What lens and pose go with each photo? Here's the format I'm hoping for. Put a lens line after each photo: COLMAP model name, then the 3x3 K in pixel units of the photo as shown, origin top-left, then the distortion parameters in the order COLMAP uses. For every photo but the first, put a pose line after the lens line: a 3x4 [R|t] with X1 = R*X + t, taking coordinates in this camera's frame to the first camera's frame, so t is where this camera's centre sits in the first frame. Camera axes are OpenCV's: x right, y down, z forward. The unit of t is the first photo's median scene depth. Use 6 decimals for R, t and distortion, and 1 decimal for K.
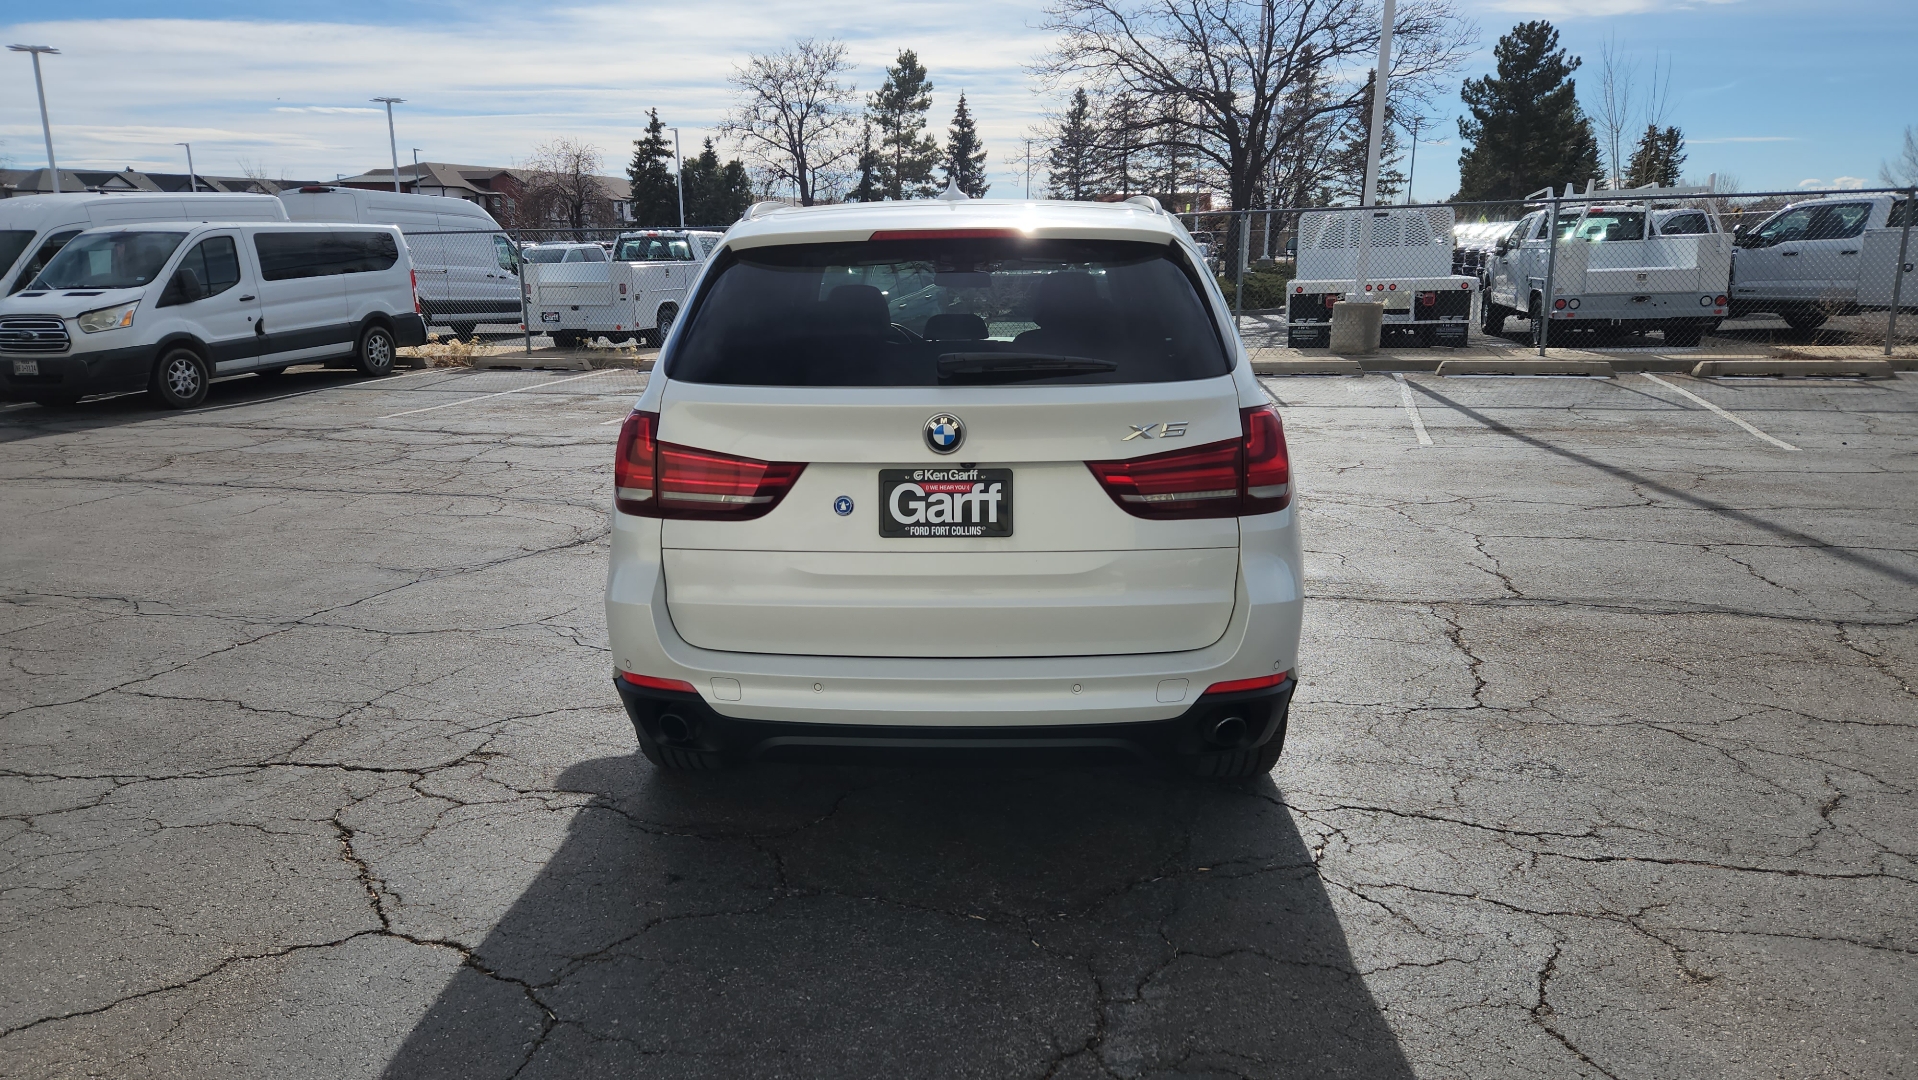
lens RADIAL K [[1275.3, 0, 929.3], [0, 1275.3, 564.5], [0, 0, 1]] dist [0.079042, -0.063653]
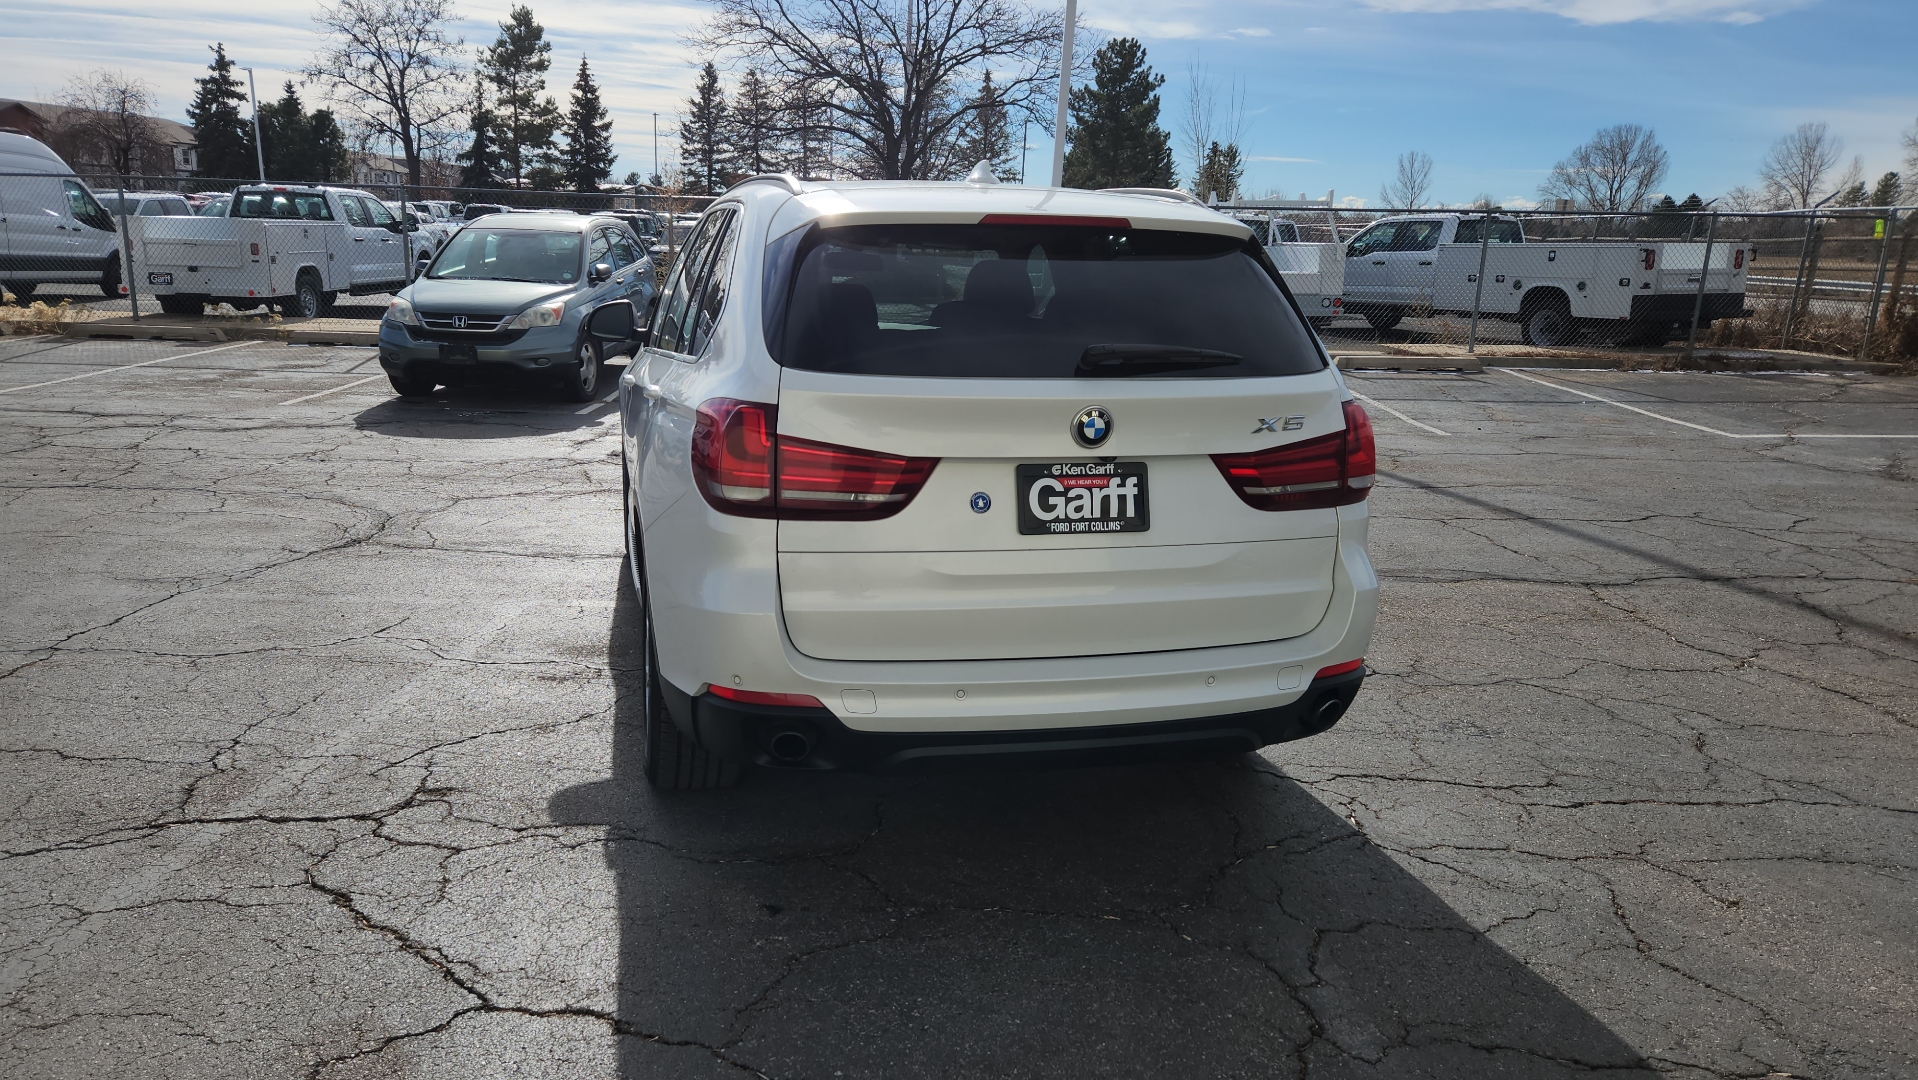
lens RADIAL K [[1278.3, 0, 923.8], [0, 1278.3, 564.5], [0, 0, 1]] dist [0.072942, -0.056237]
pose [[0.958969, -0.030231, 0.281895, -0.062744], [0.026230, 0.999495, 0.017958, -0.003001], [-0.282295, -0.009827, 0.959277, 0.015965]]
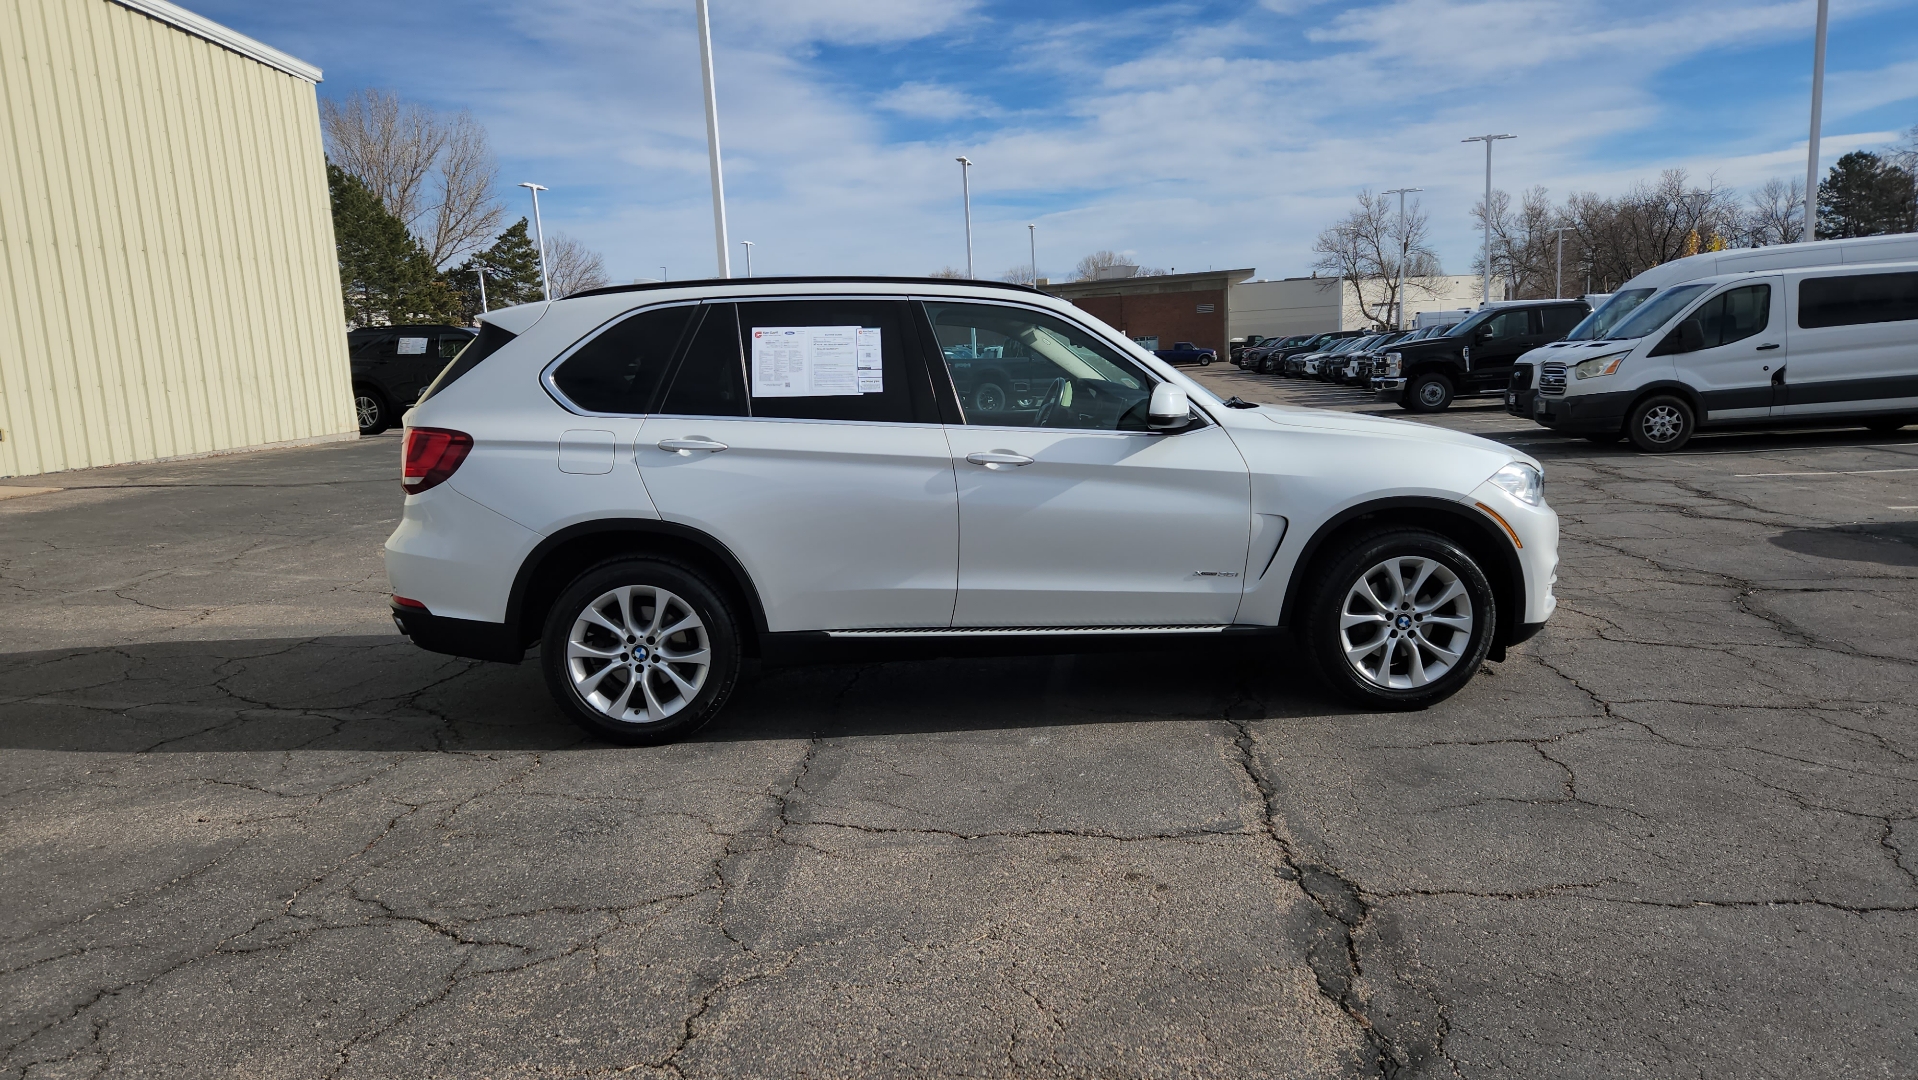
lens RADIAL K [[1278.3, 0, 931.1], [0, 1278.3, 545.2], [0, 0, 1]] dist [0.077946, -0.061880]
pose [[0.120646, 0.153499, -0.980756, 0.322562], [-0.199738, 0.971521, 0.127483, -0.052438], [0.972394, 0.180514, 0.147869, 0.236786]]
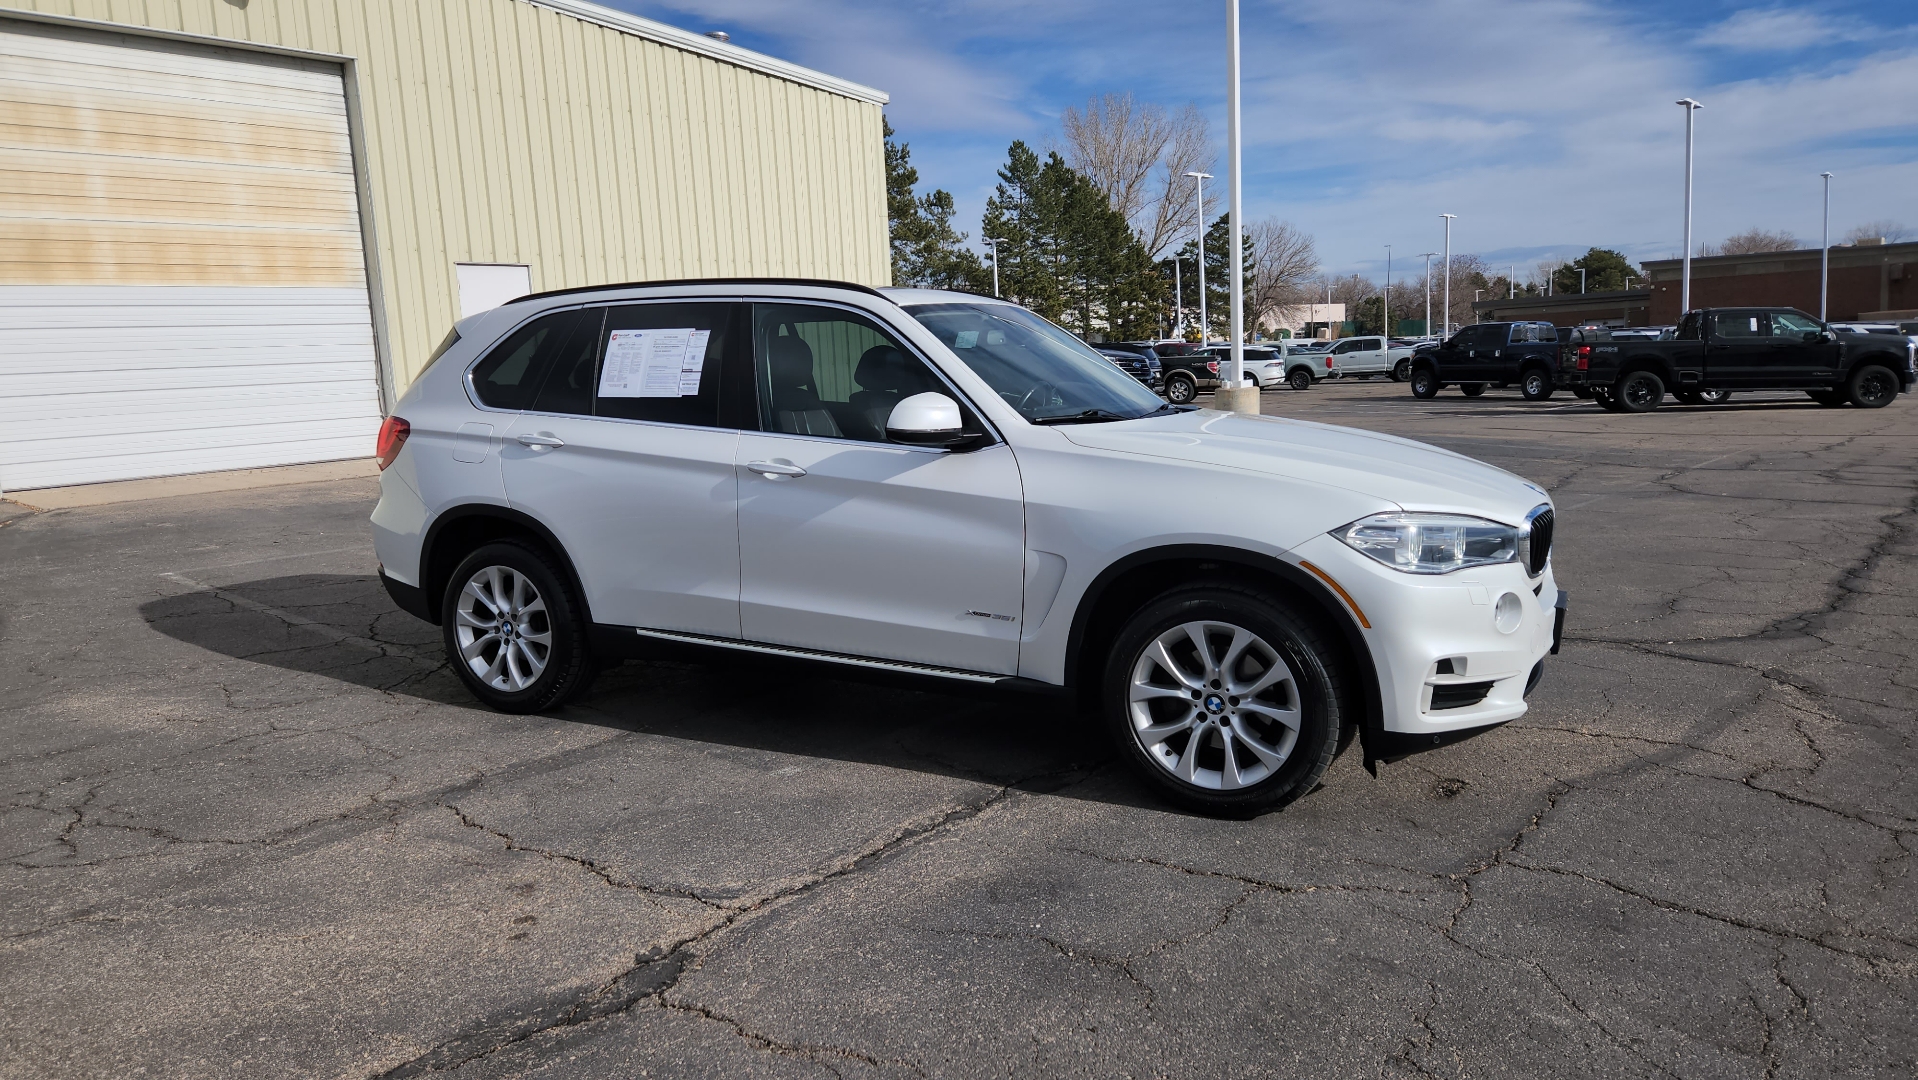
lens RADIAL K [[1277.0, 0, 918.9], [0, 1277.0, 535.9], [0, 0, 1]] dist [0.079245, -0.064518]
pose [[-0.423519, 0.145761, -0.894083, 0.276122], [-0.178907, 0.954072, 0.240288, -0.091907], [0.888045, 0.261724, -0.377991, 0.410763]]
